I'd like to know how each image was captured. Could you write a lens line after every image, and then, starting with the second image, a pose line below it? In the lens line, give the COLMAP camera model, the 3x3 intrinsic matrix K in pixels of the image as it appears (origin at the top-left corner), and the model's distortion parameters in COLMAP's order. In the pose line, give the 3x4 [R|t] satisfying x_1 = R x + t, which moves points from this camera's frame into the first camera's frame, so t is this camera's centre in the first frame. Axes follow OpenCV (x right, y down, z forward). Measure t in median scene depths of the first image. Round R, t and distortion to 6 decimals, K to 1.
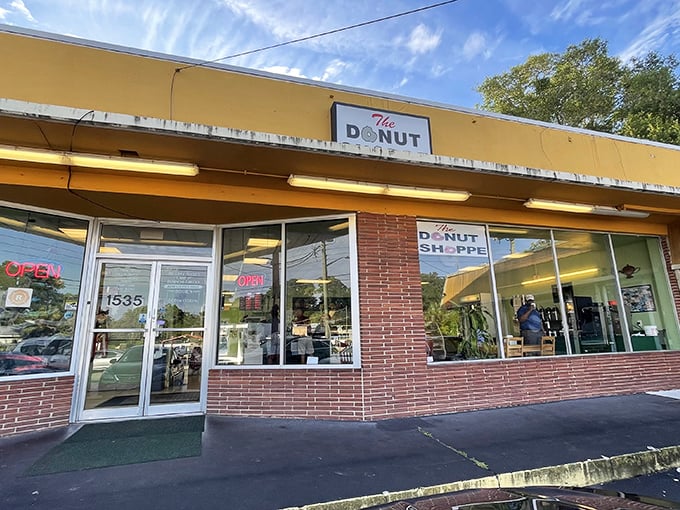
lens RADIAL K [[338.3, 0, 339.8], [0, 338.3, 255.2], [0, 0, 1]] dist [-0.004057, -0.001218]
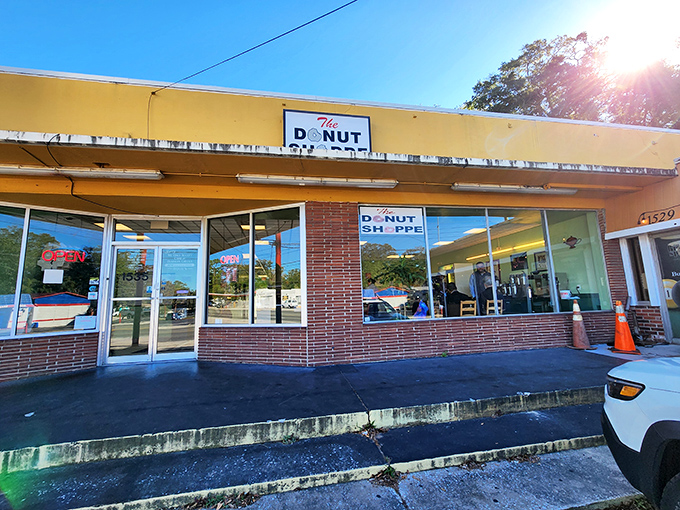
lens RADIAL K [[274.6, 0, 338.8], [0, 274.6, 256.3], [0, 0, 1]] dist [0.000947, 0.000111]
pose [[0.994807, -0.025076, -0.098637, 0.257829], [0.033027, 0.996262, 0.079819, -0.005367], [0.096267, -0.082662, 0.991917, 0.009690]]
